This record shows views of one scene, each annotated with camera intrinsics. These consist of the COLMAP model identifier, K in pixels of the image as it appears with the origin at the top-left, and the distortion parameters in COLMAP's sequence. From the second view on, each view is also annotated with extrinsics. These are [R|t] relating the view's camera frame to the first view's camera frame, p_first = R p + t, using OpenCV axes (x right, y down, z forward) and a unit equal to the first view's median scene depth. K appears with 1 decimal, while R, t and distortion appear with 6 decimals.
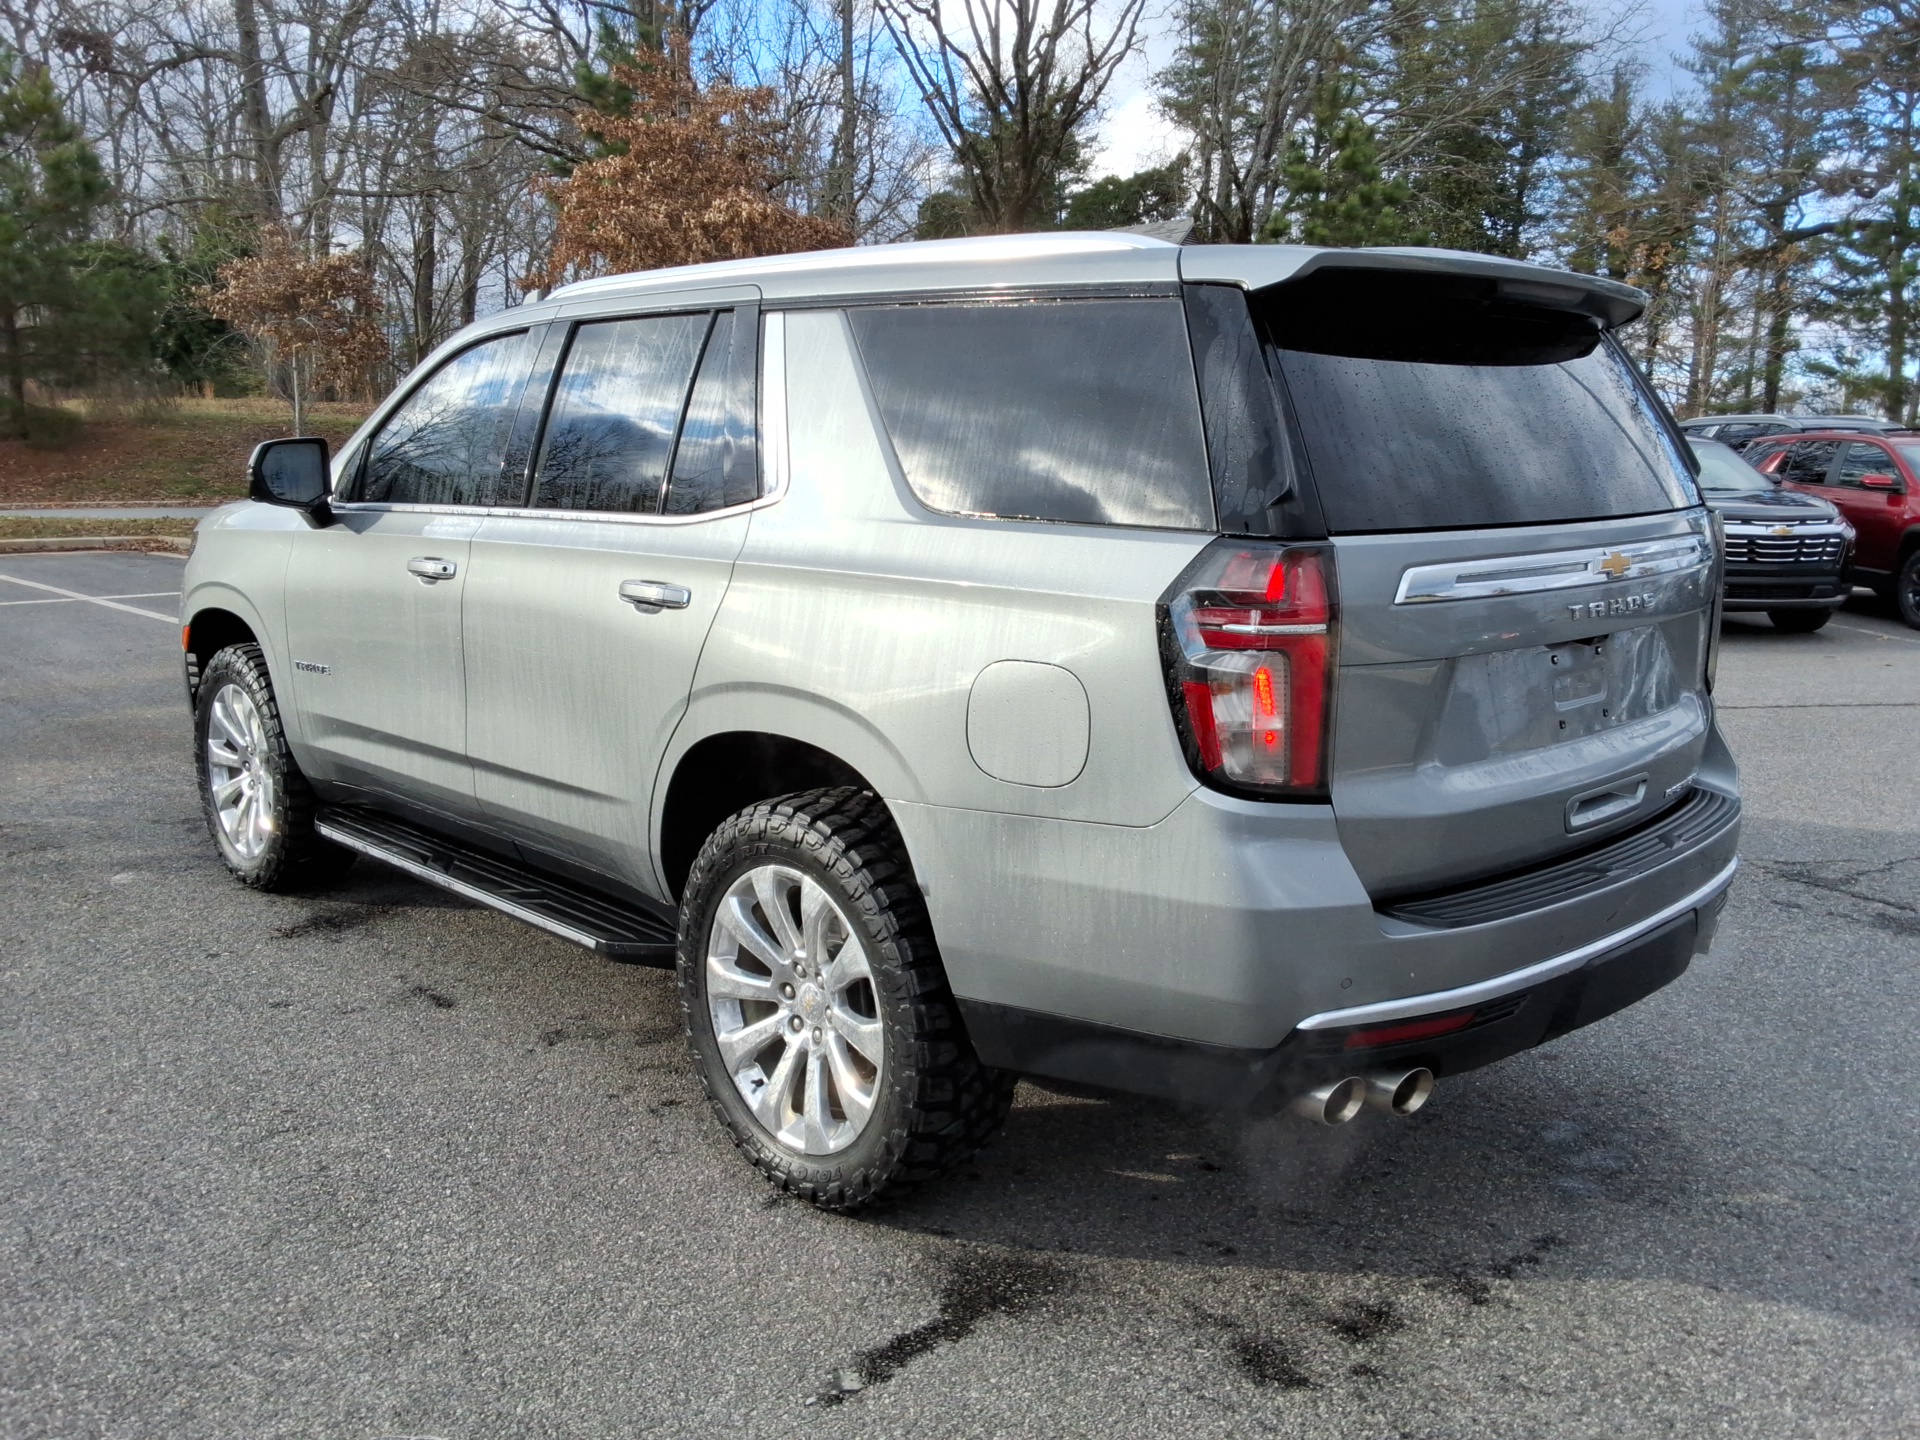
lens RADIAL K [[1506.1, 0, 966.0], [0, 1506.1, 690.8], [0, 0, 1]] dist [0.124959, -0.203073]
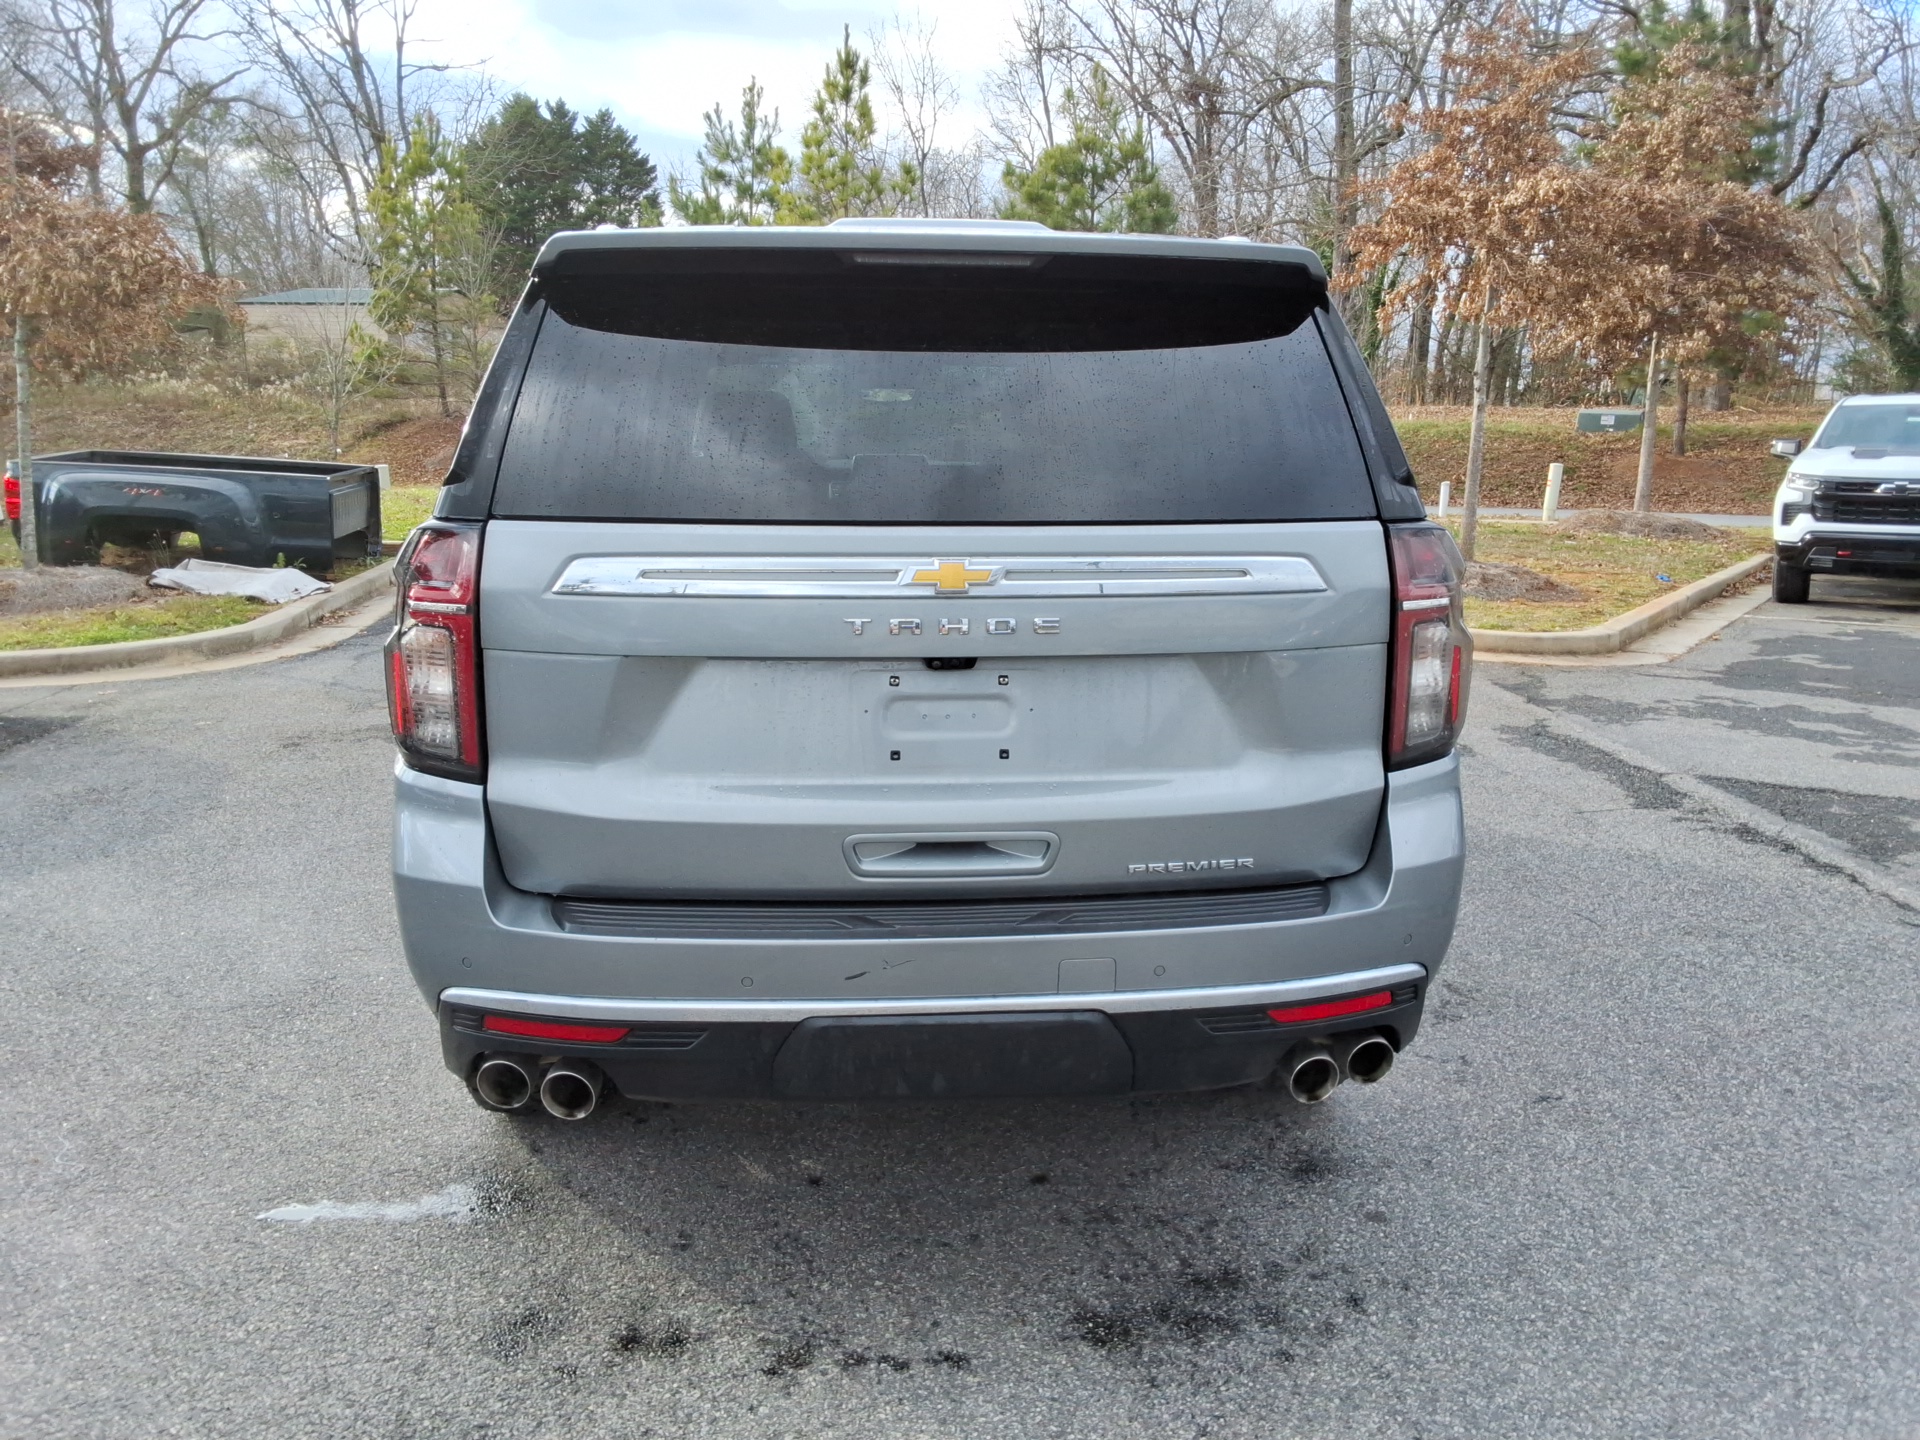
lens RADIAL K [[1506.1, 0, 966.0], [0, 1506.1, 690.8], [0, 0, 1]] dist [0.124959, -0.203073]
pose [[0.777506, 0.103308, -0.620333, 0.946390], [-0.104105, 0.993949, 0.035047, -0.048539], [0.620199, 0.037331, 0.783556, 0.341744]]
